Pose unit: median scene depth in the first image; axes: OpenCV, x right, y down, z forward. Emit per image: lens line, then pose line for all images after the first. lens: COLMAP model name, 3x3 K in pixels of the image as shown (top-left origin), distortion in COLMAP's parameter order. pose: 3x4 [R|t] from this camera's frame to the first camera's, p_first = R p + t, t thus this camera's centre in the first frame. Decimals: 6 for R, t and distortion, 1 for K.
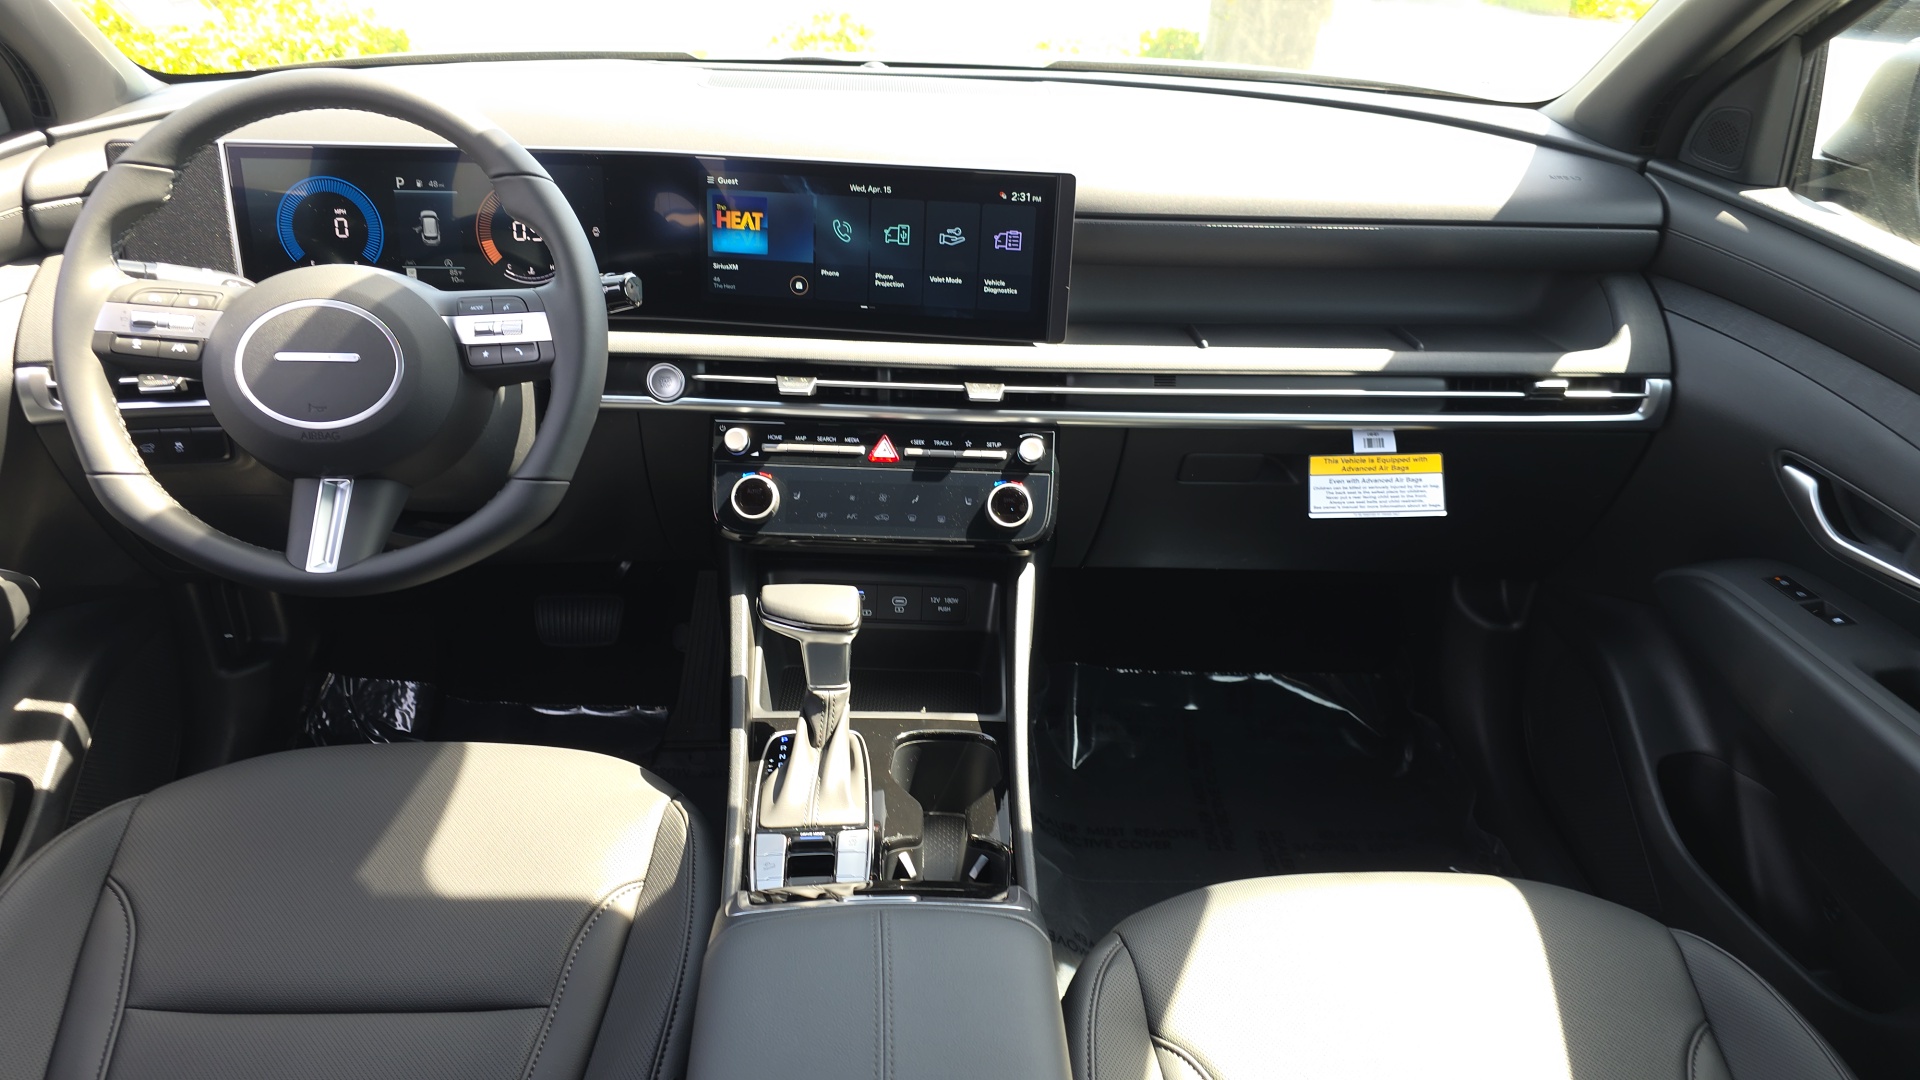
lens RADIAL K [[1296.3, 0, 953.6], [0, 1296.3, 512.7], [0, 0, 1]] dist [0.058925, -0.062316]
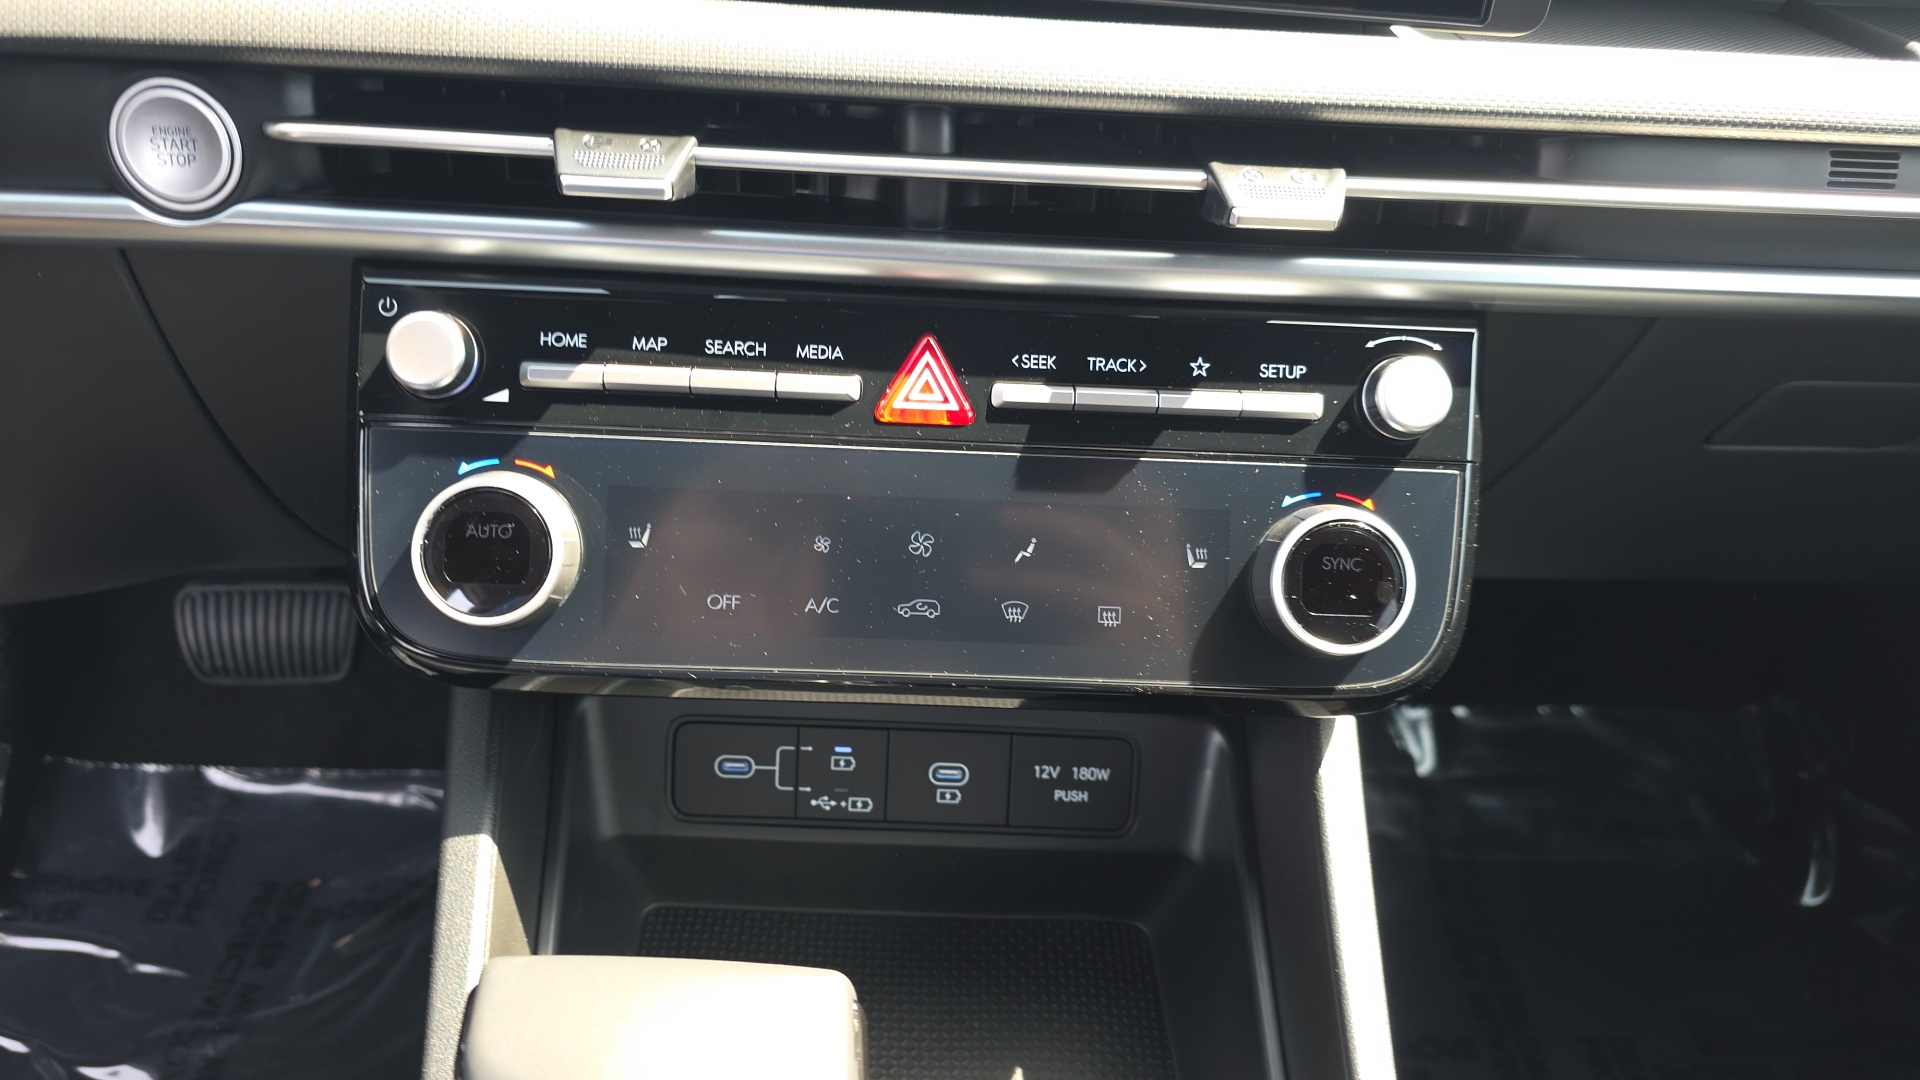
lens RADIAL K [[1364.6, 0, 965.6], [0, 1364.6, 541.6], [0, 0, 1]] dist [0.007794, -0.028977]
pose [[0.999147, 0.006451, 0.040784, -0.057600], [-0.013845, 0.982880, 0.183726, -0.072291], [-0.038901, -0.184134, 0.982131, 0.682149]]
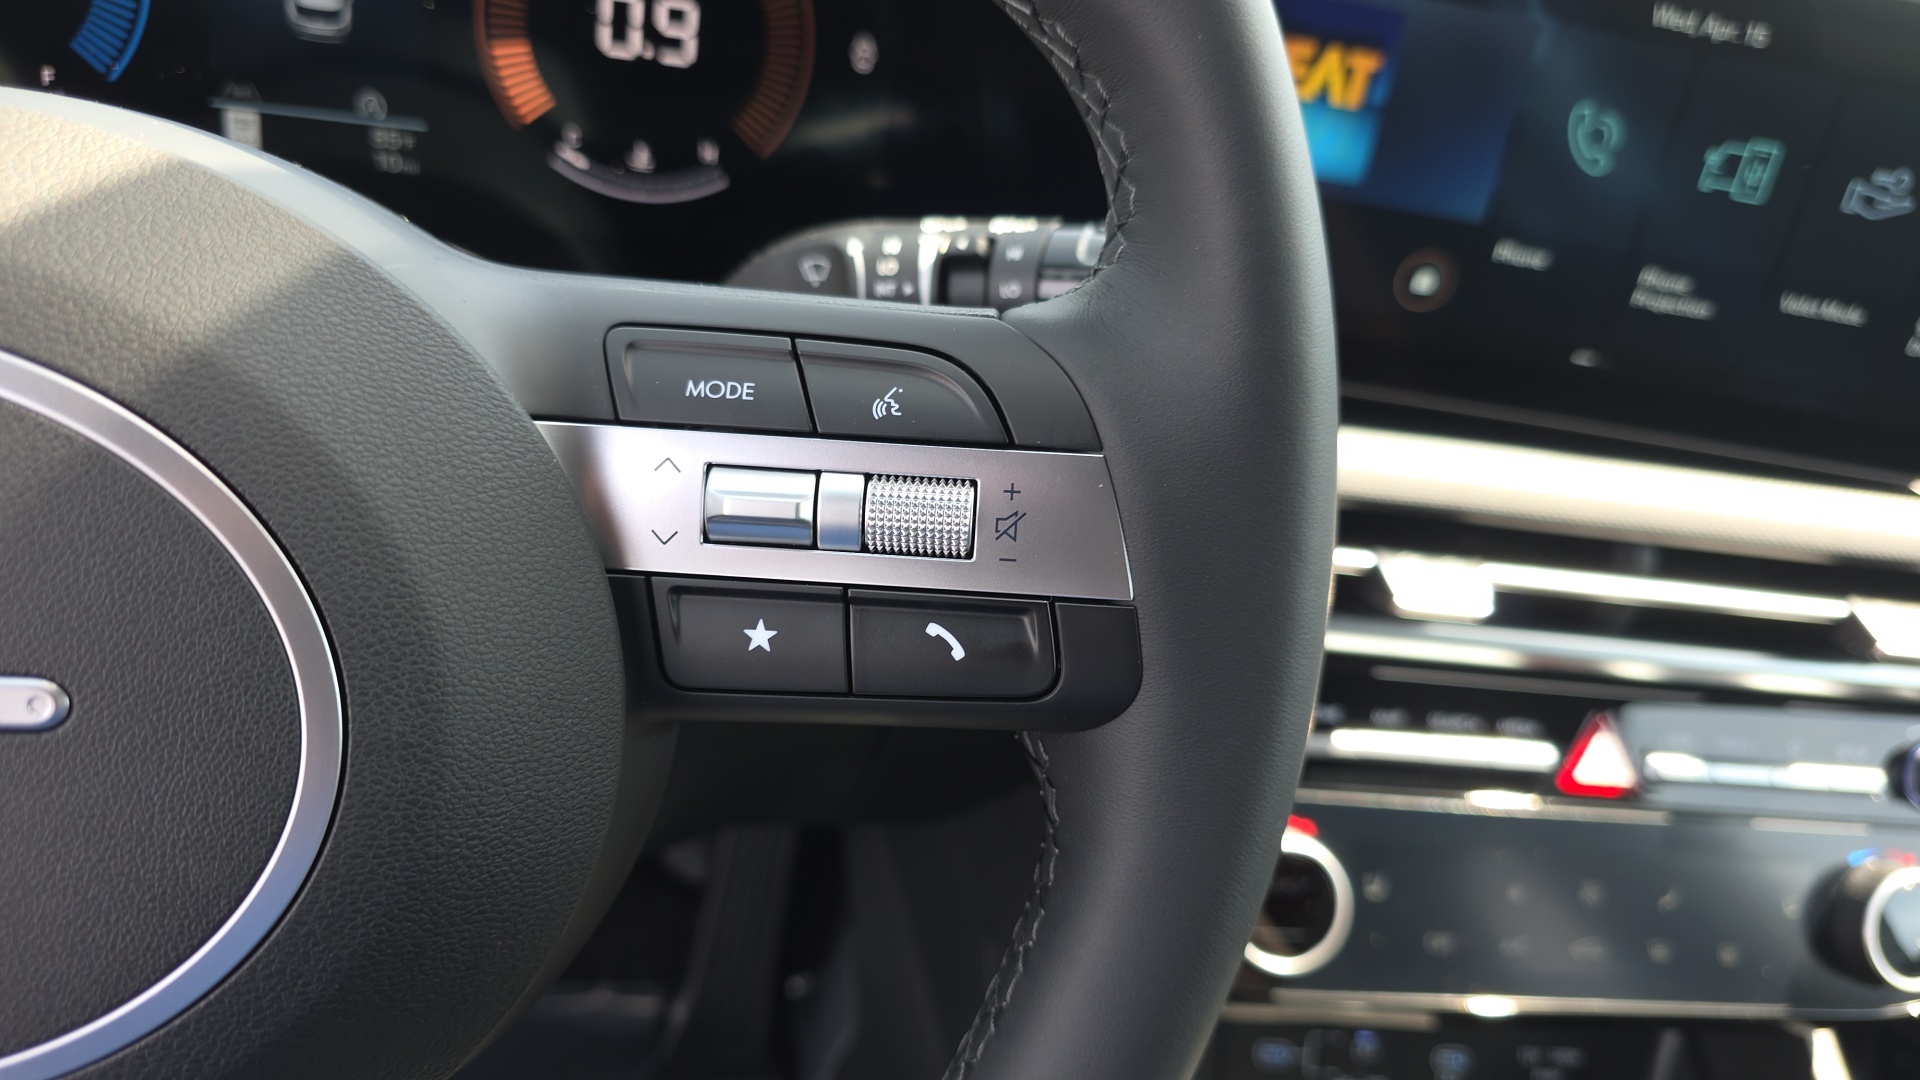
lens RADIAL K [[1364.6, 0, 965.1], [0, 1364.6, 550.5], [0, 0, 1]] dist [0.007794, -0.028977]
pose [[0.982551, 0.060212, 0.175980, -0.303212], [-0.077111, 0.992878, 0.090816, -0.128672], [-0.169258, -0.102801, 0.980196, 0.661761]]
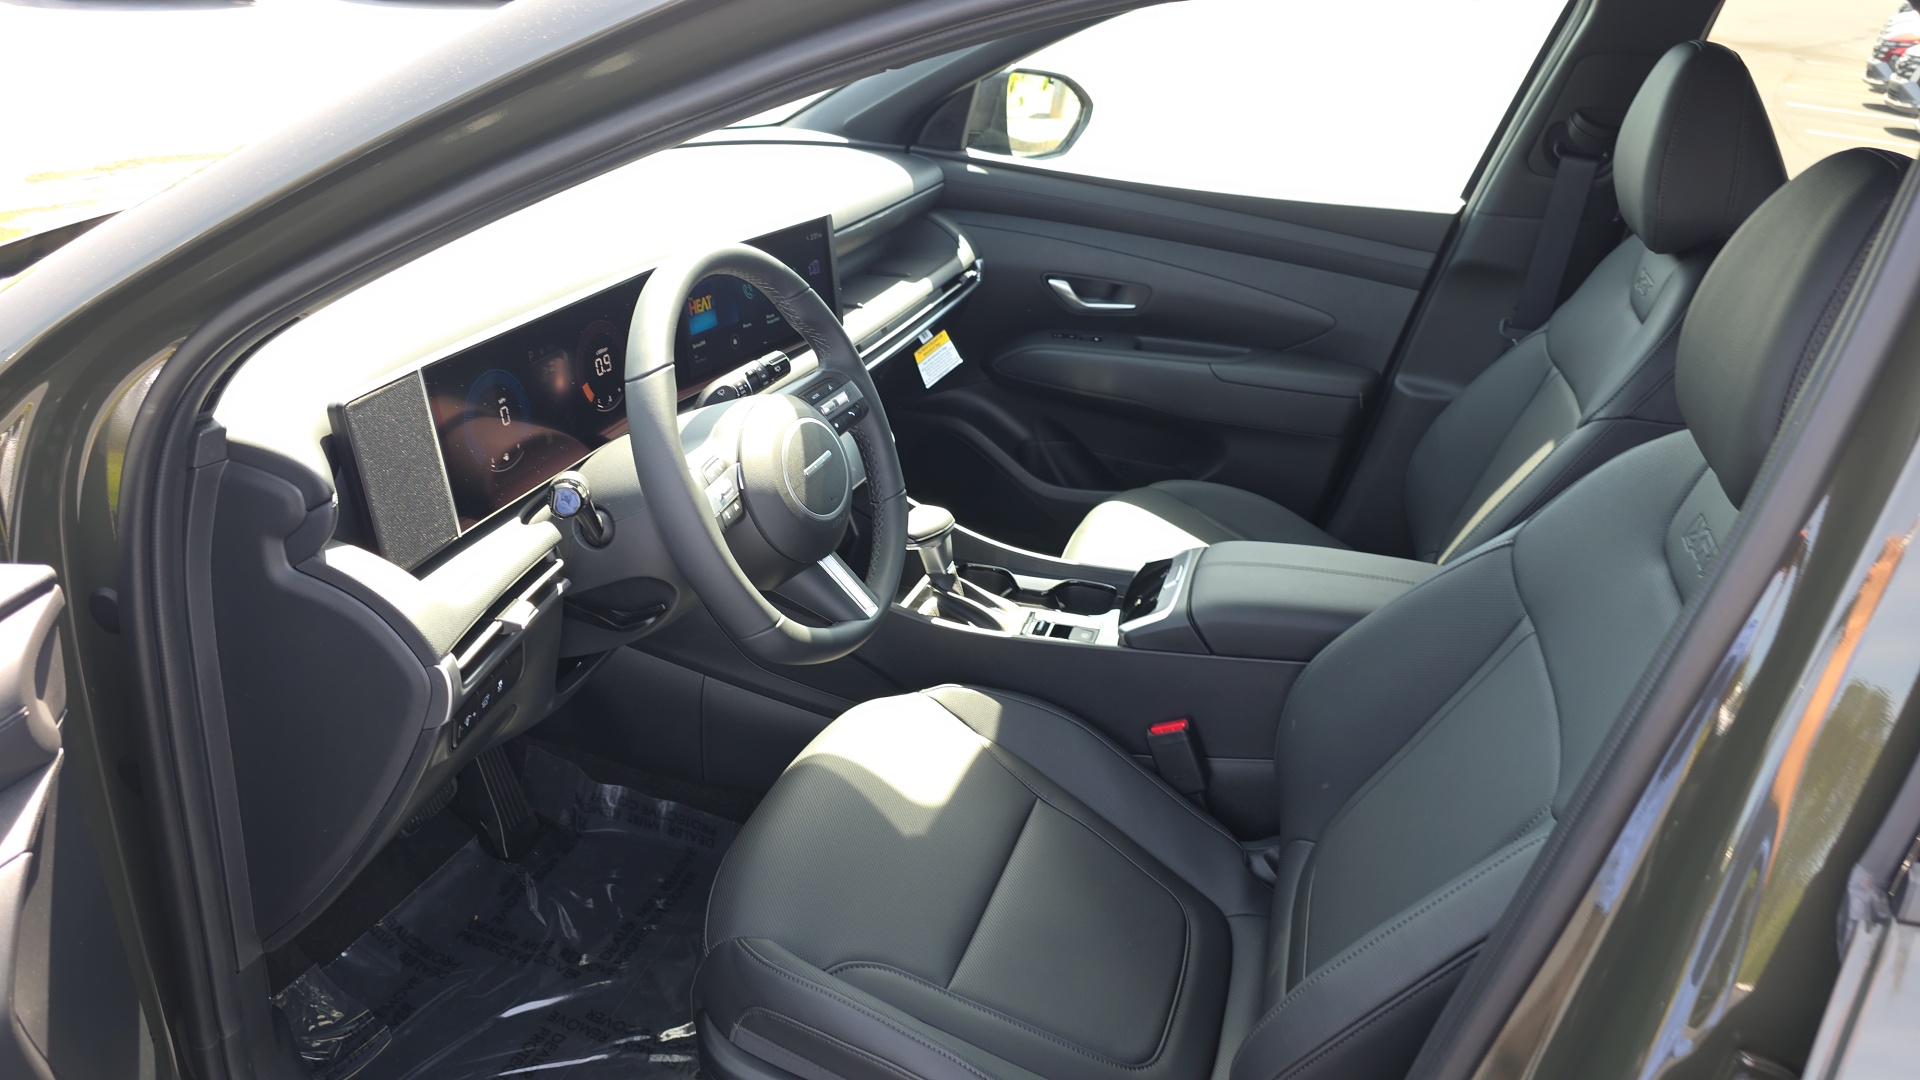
lens RADIAL K [[1296.3, 0, 963.6], [0, 1296.3, 531.2], [0, 0, 1]] dist [0.058925, -0.062316]
pose [[0.345726, -0.408591, 0.844705, -1.218605], [0.368170, 0.887096, 0.278409, -0.286775], [-0.863090, 0.214742, 0.457123, 0.259178]]
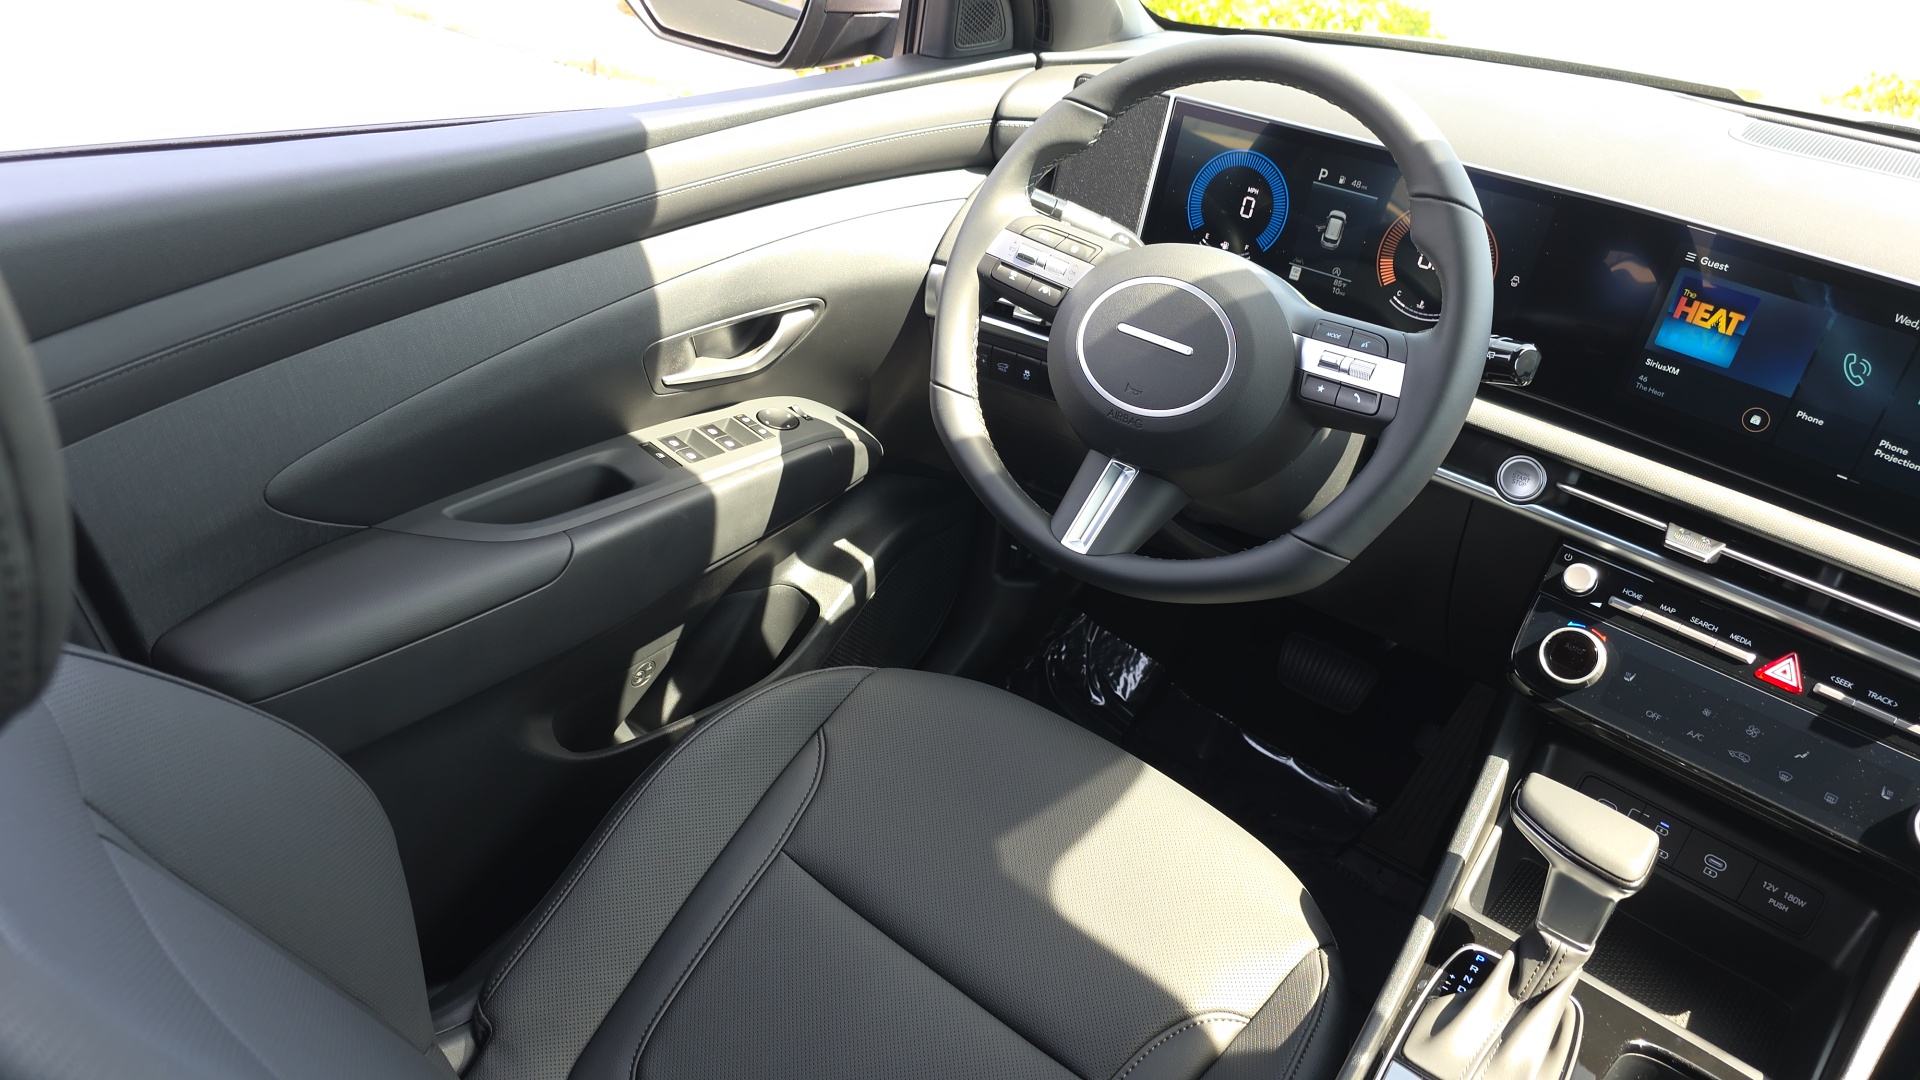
lens RADIAL K [[1296.3, 0, 950.0], [0, 1296.3, 511.2], [0, 0, 1]] dist [0.058925, -0.062316]
pose [[0.746754, 0.366378, -0.555091, -0.027509], [-0.362638, 0.923915, 0.121963, -0.052230], [0.557541, 0.110221, 0.822800, 0.134869]]
